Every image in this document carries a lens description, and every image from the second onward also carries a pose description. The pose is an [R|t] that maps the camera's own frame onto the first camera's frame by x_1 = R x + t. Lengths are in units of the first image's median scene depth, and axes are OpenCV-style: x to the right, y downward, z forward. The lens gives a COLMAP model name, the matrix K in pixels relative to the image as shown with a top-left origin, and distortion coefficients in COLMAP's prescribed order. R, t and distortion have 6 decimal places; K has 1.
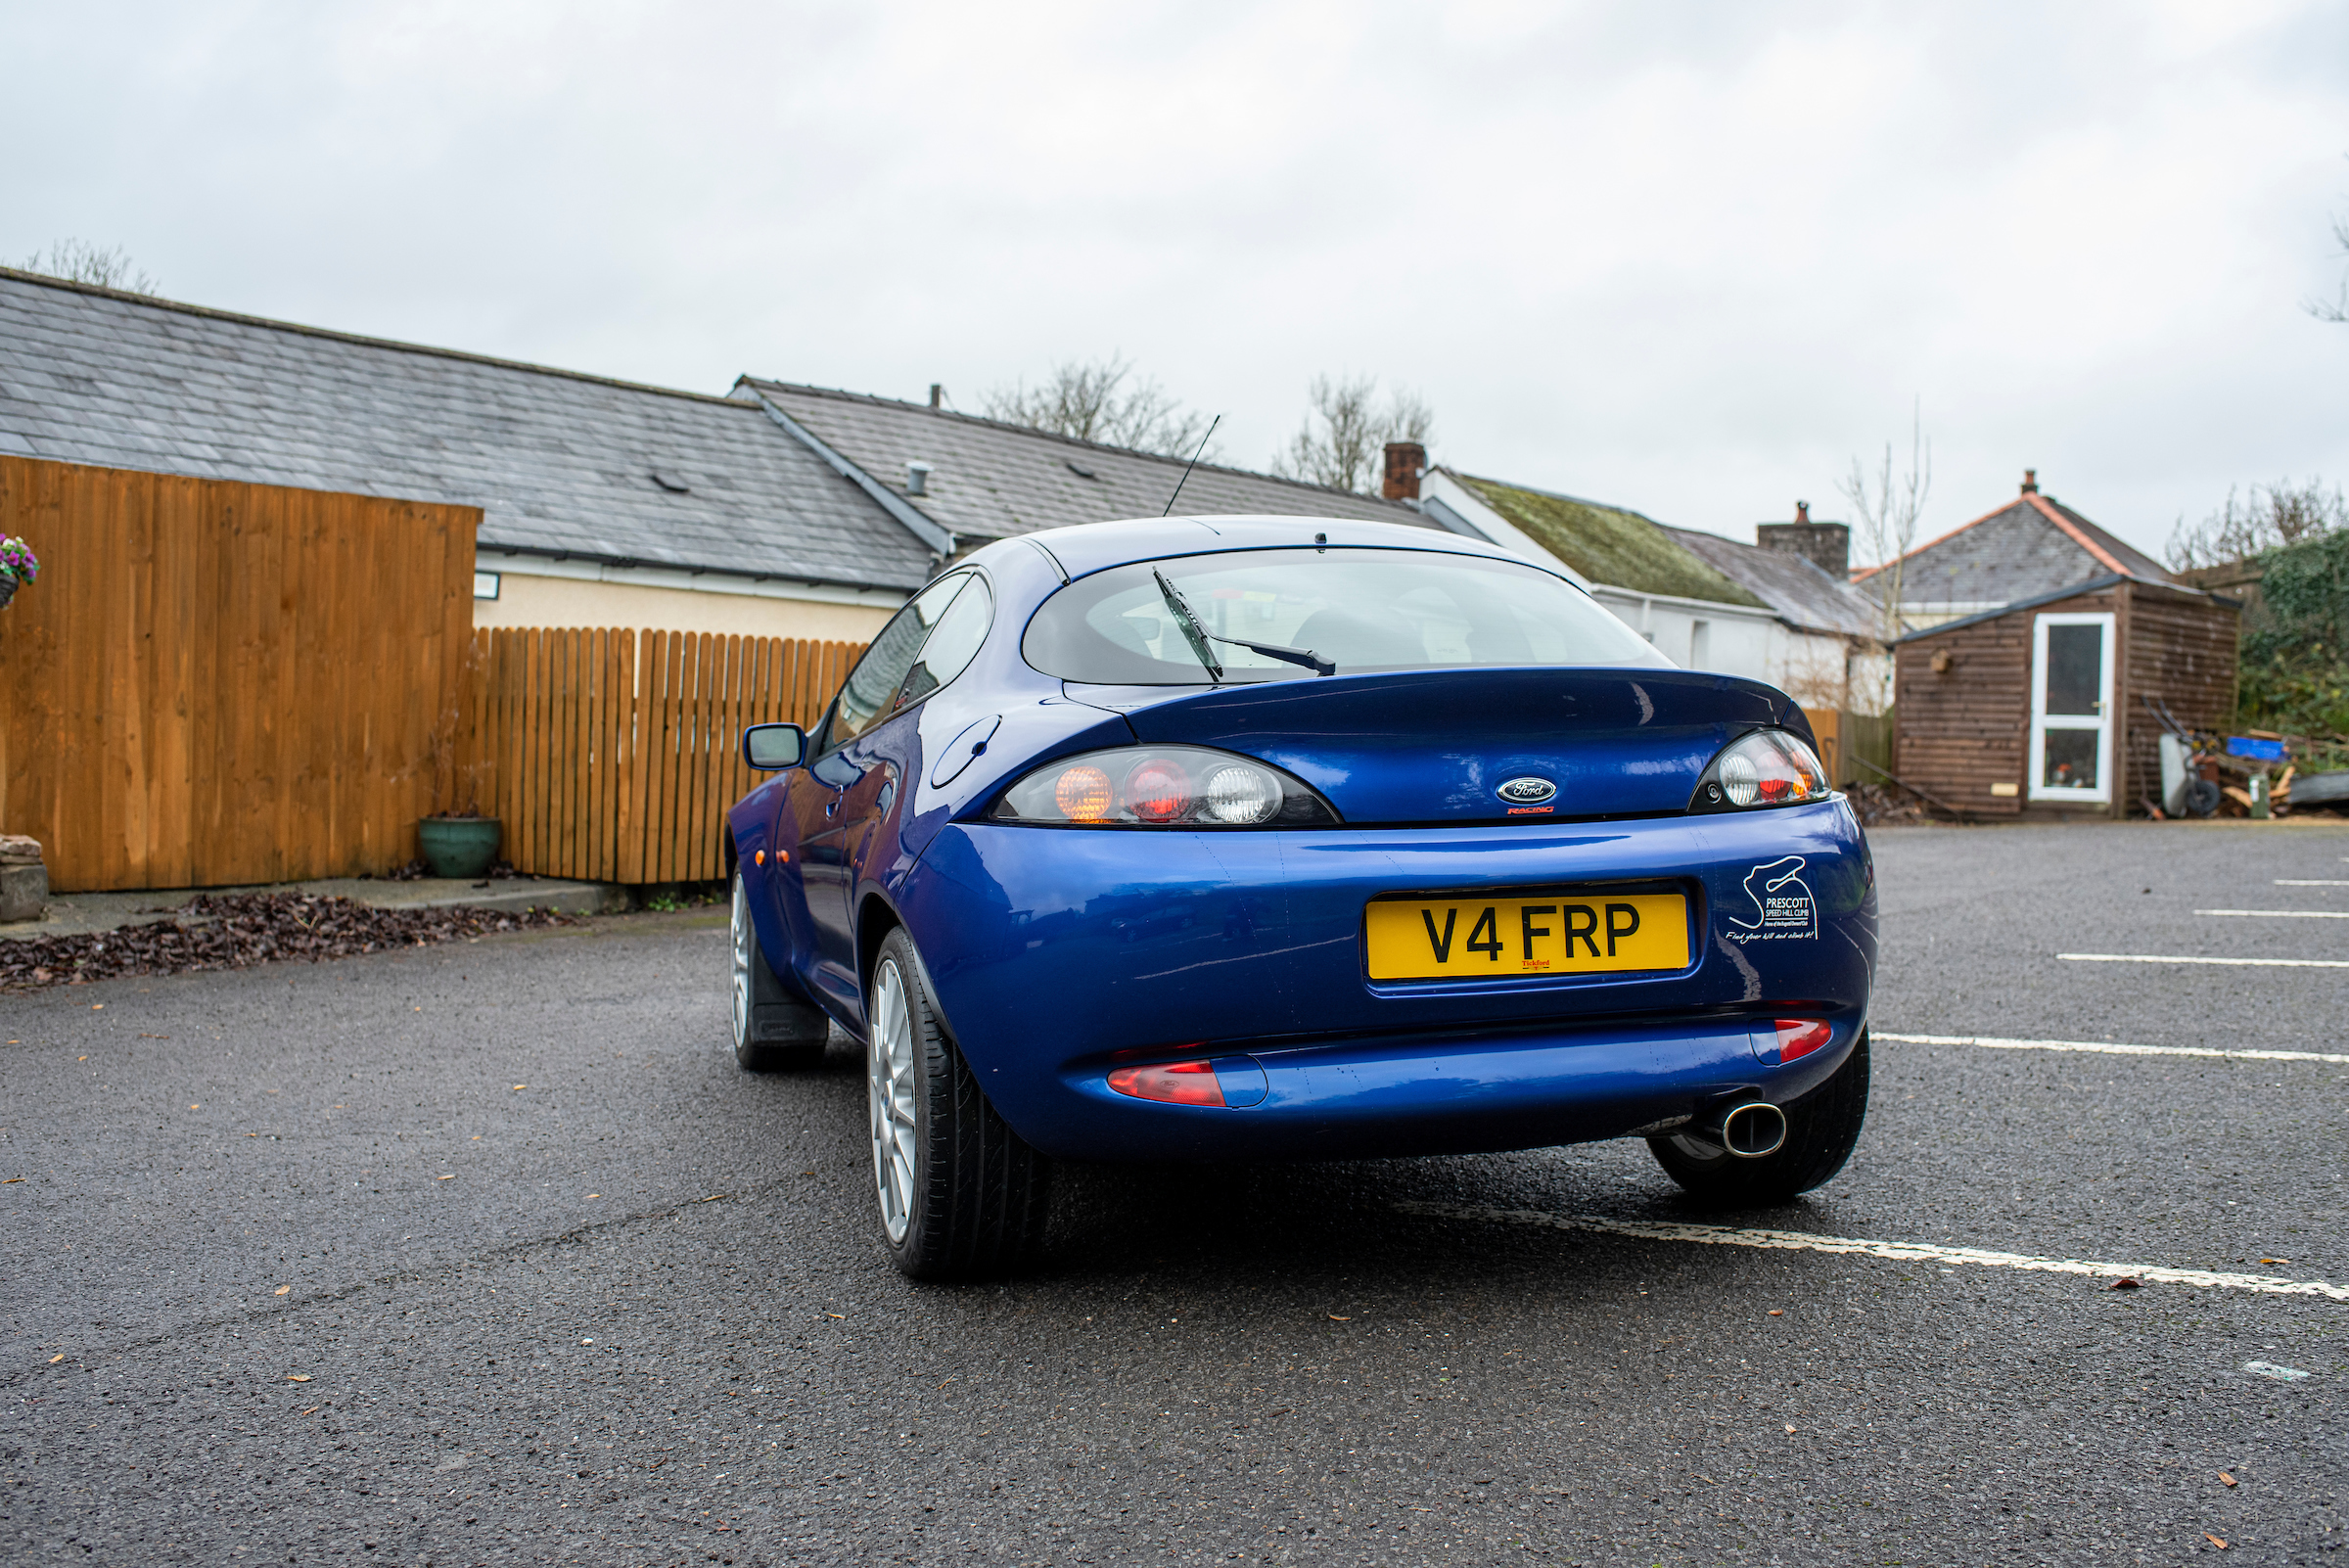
lens RADIAL K [[2293.1, 0, 1171.0], [0, 2293.1, 778.7], [0, 0, 1]] dist [-0.056037, 0.000000]
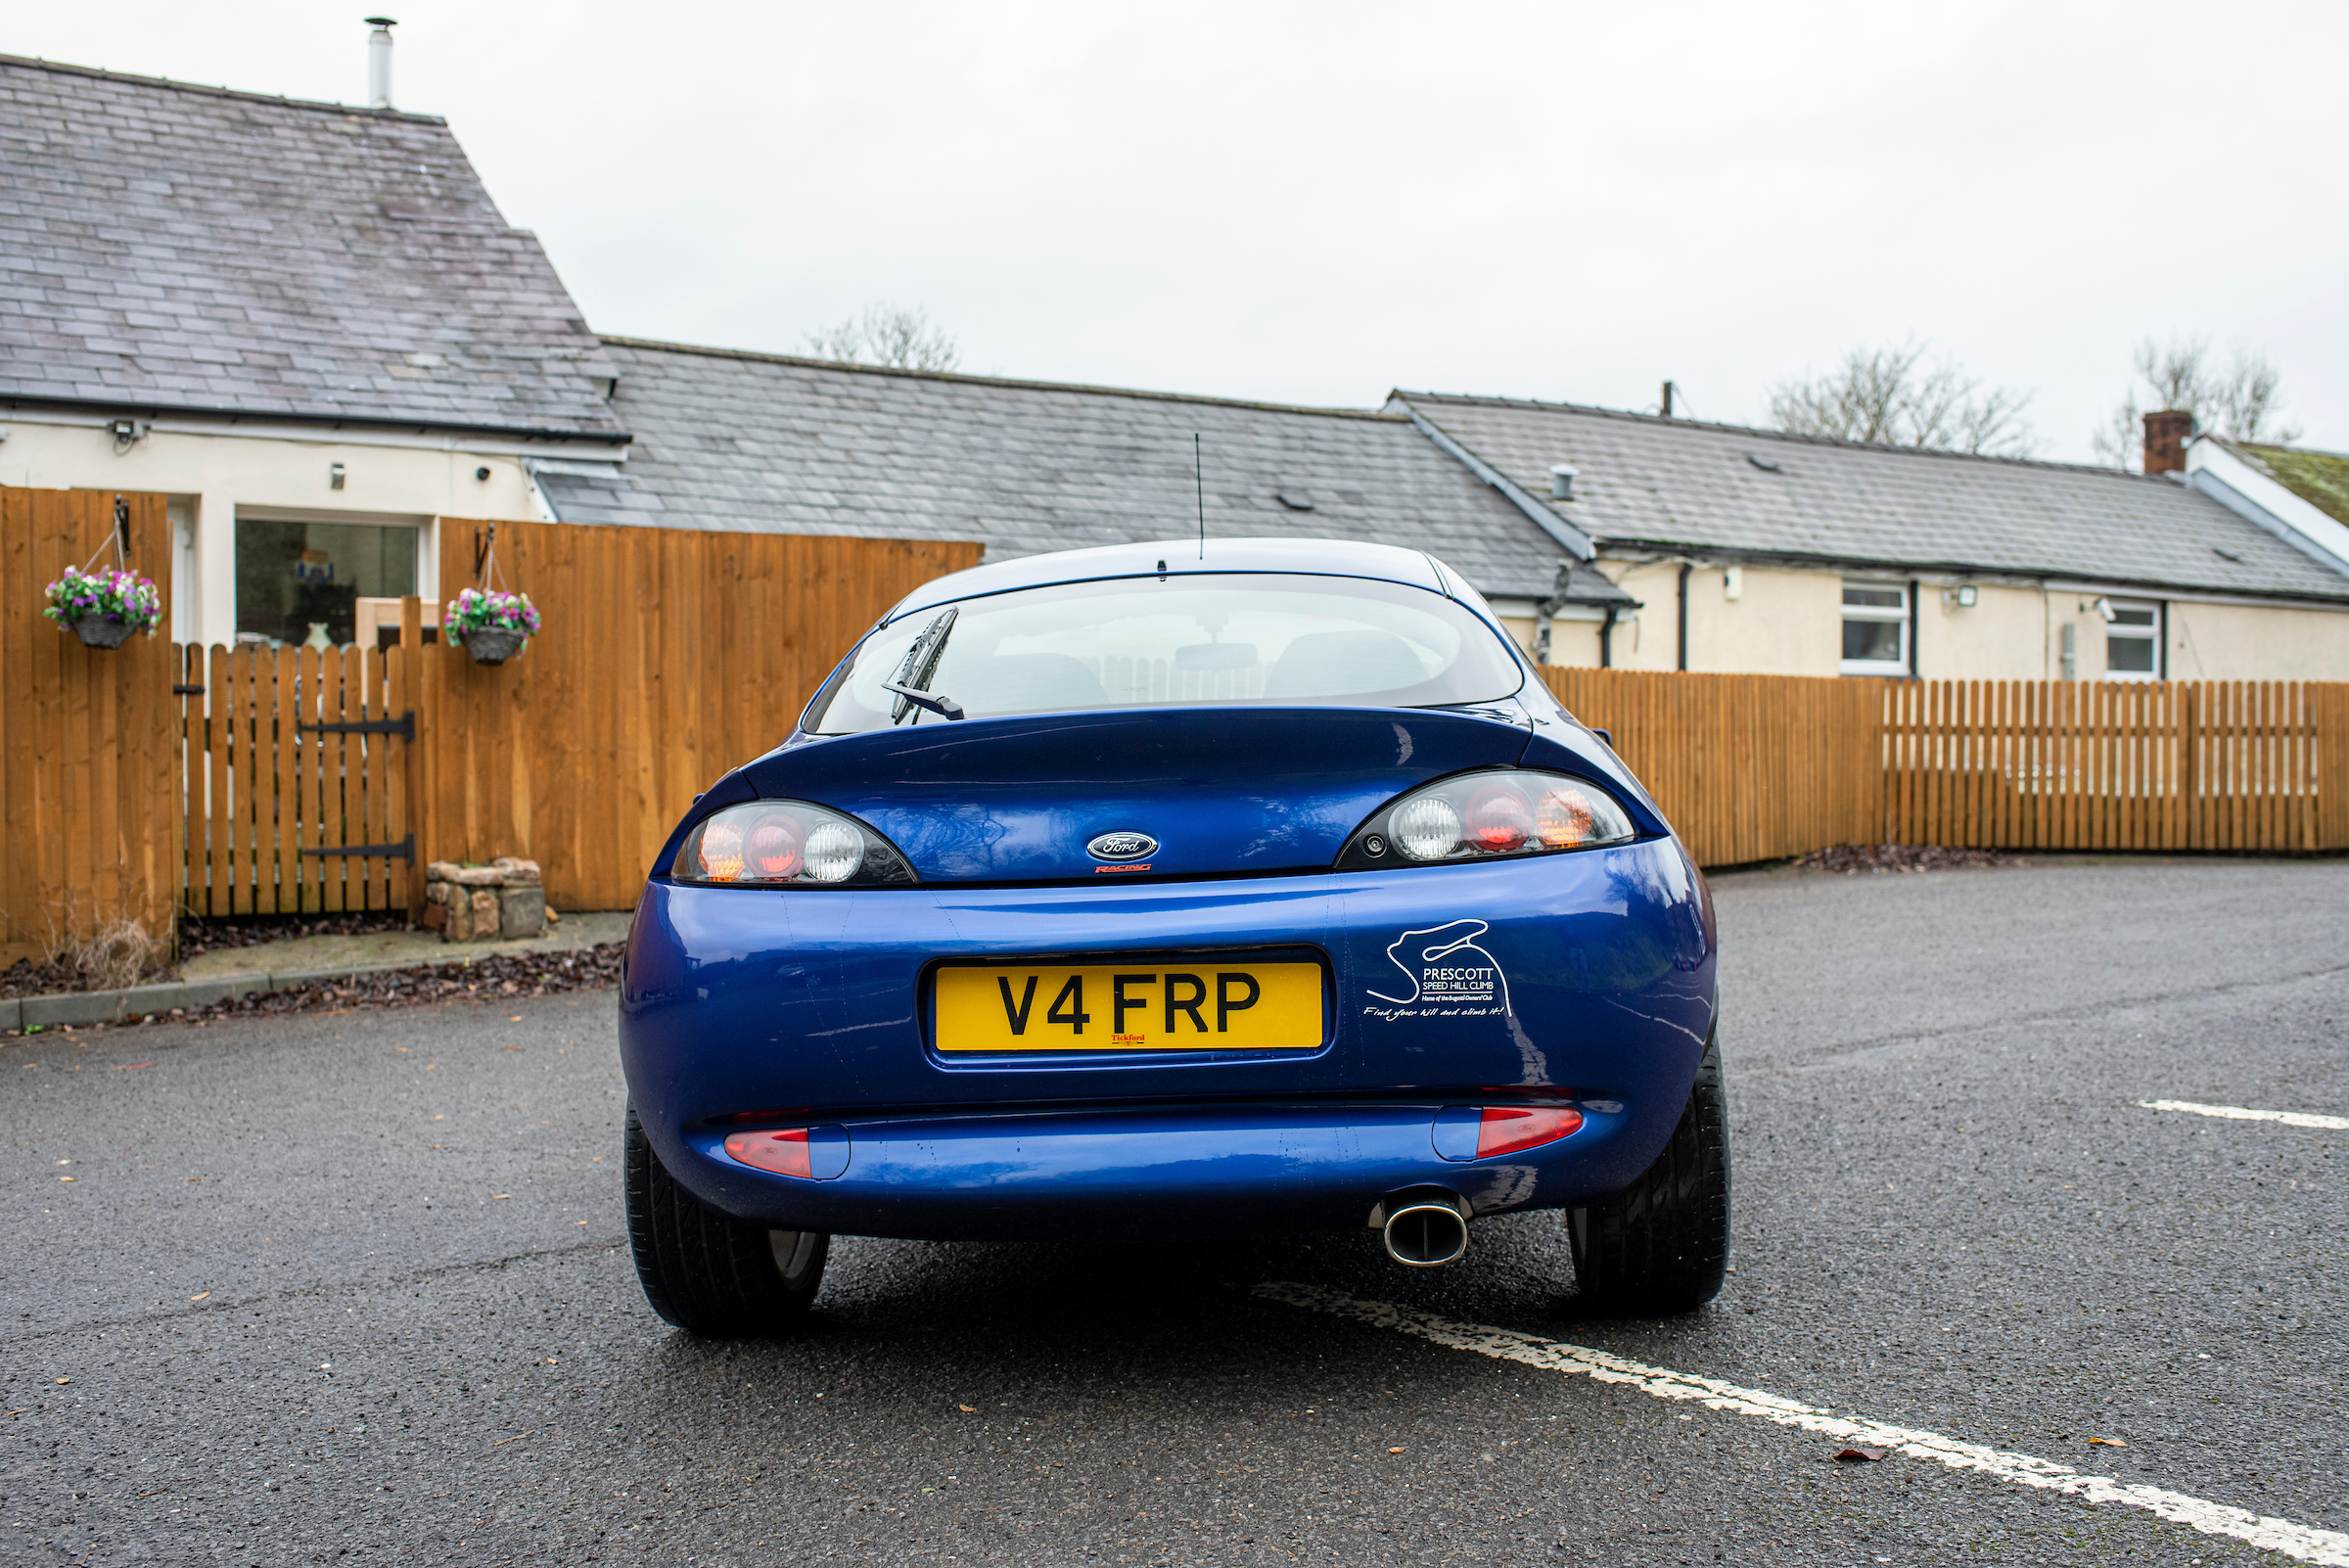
lens RADIAL K [[2293.1, 0, 1172.1], [0, 2293.1, 787.9], [0, 0, 1]] dist [-0.056037, 0.000000]
pose [[0.933502, -0.011964, -0.358372, 0.165911], [0.012802, 0.999918, -0.000034, -0.005813], [0.358343, -0.004556, 0.933579, 0.054804]]
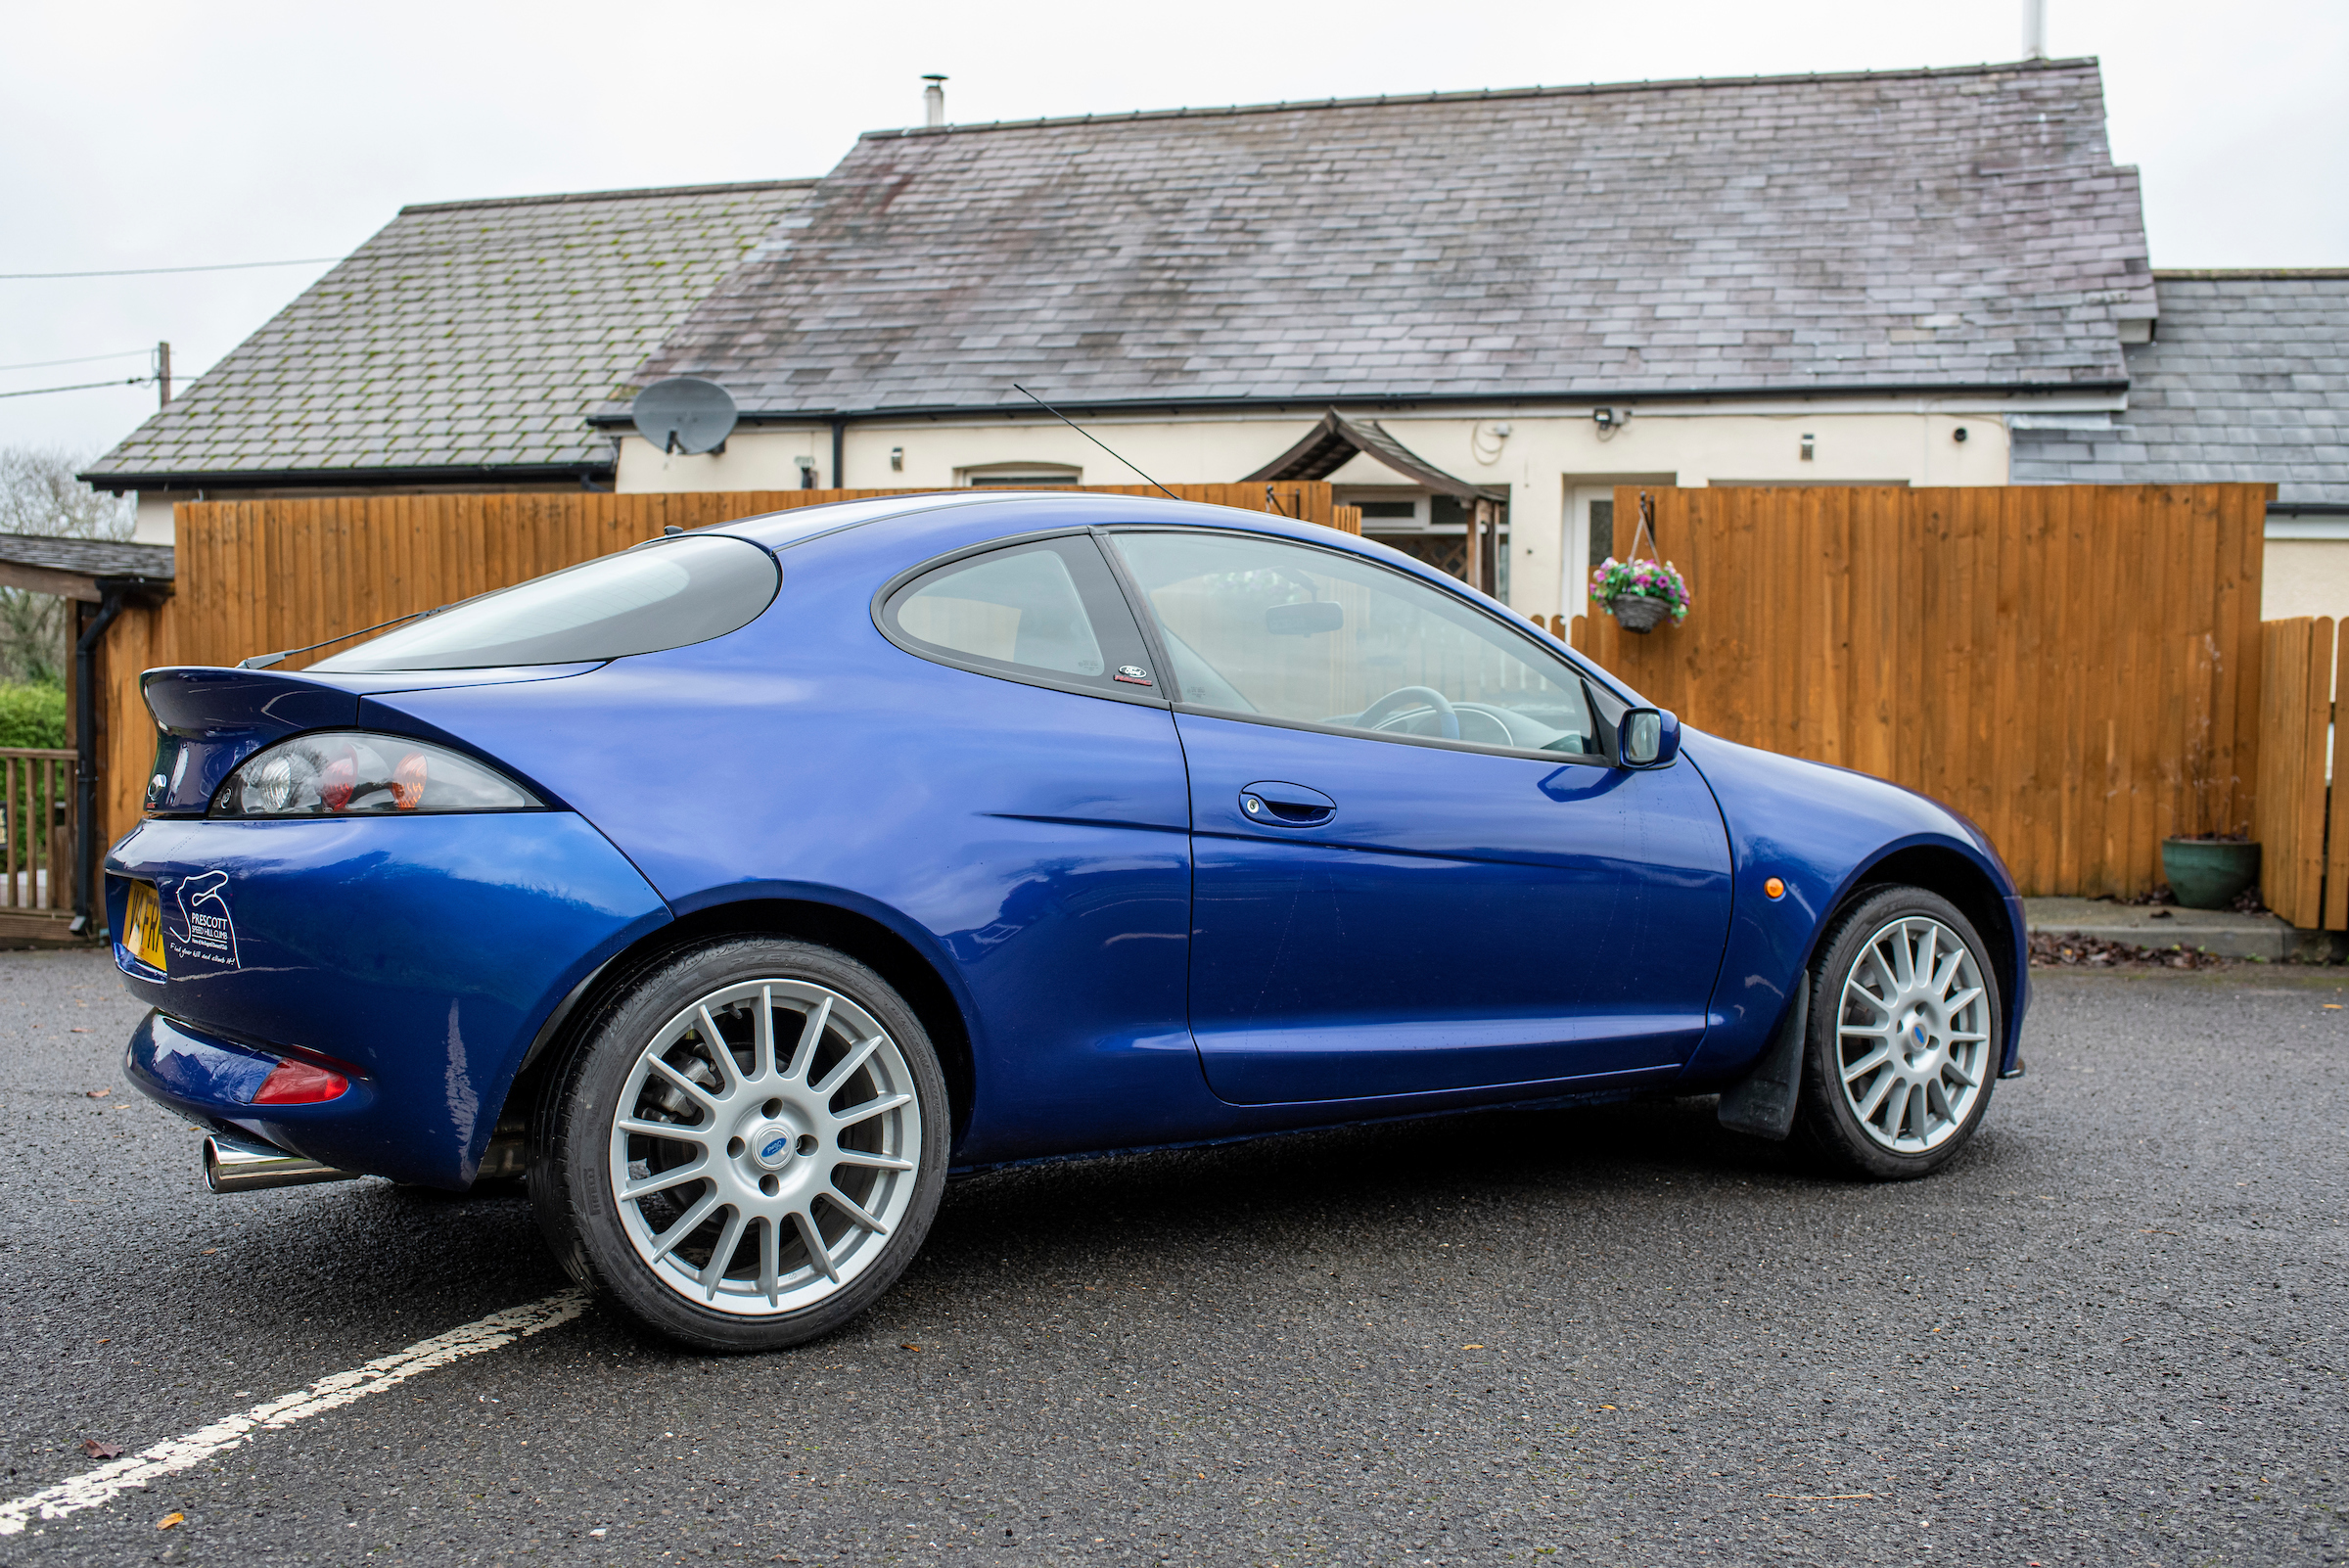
lens RADIAL K [[2293.1, 0, 1164.2], [0, 2293.1, 773.6], [0, 0, 1]] dist [-0.056037, 0.000000]
pose [[0.287760, 0.022264, -0.957444, 0.430556], [-0.028984, 0.999474, 0.014530, -0.009842], [0.957264, 0.023570, 0.288254, 0.381655]]
